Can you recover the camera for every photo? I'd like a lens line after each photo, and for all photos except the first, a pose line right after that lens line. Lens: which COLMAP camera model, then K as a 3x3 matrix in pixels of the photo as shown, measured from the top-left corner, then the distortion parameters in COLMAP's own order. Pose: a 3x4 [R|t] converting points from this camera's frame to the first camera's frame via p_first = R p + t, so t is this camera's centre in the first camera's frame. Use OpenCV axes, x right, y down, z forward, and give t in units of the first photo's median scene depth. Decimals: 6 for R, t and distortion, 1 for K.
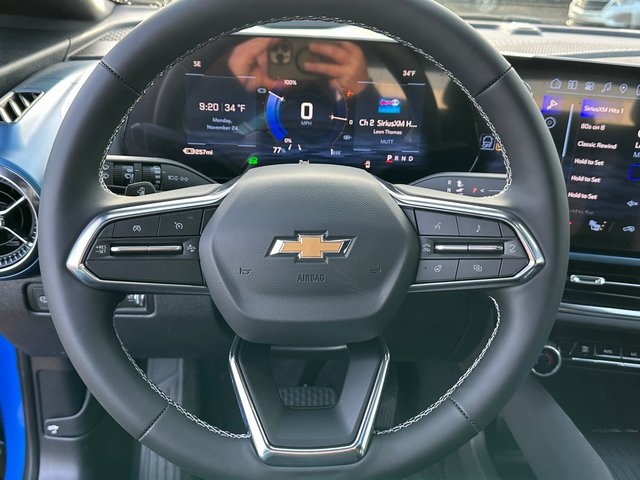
lens RADIAL K [[617.1, 0, 320.8], [0, 617.1, 237.7], [0, 0, 1]] dist [0.167841, -0.370419]
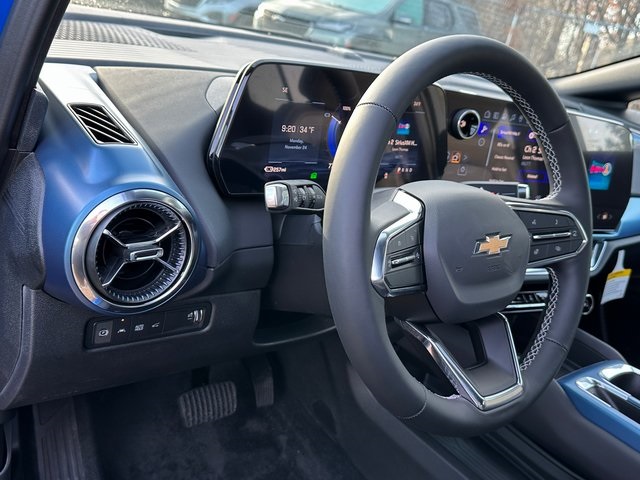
lens RADIAL K [[617.1, 0, 320.8], [0, 617.1, 237.7], [0, 0, 1]] dist [0.167841, -0.370419]
pose [[0.805875, -0.090170, 0.585180, -0.758374], [0.076132, 0.995912, 0.048615, -0.065346], [-0.587171, 0.005373, 0.809445, 0.083304]]
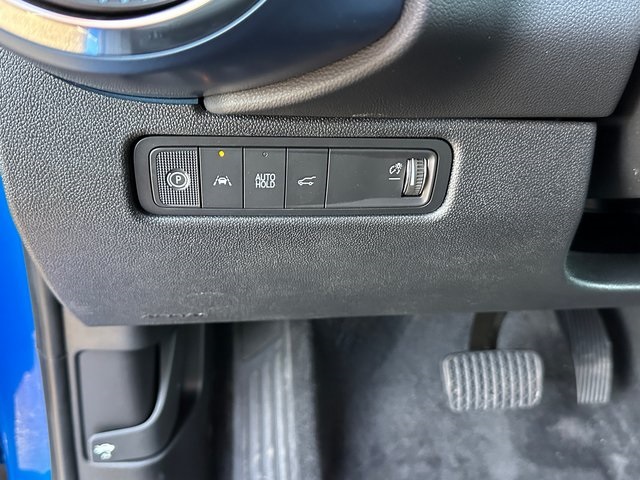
lens RADIAL K [[617.1, 0, 320.8], [0, 617.1, 237.7], [0, 0, 1]] dist [0.167841, -0.370419]
pose [[0.994533, -0.041889, 0.095651, -0.420779], [0.033933, 0.995943, 0.083340, 0.110902], [-0.098754, -0.079639, 0.991920, 0.657872]]
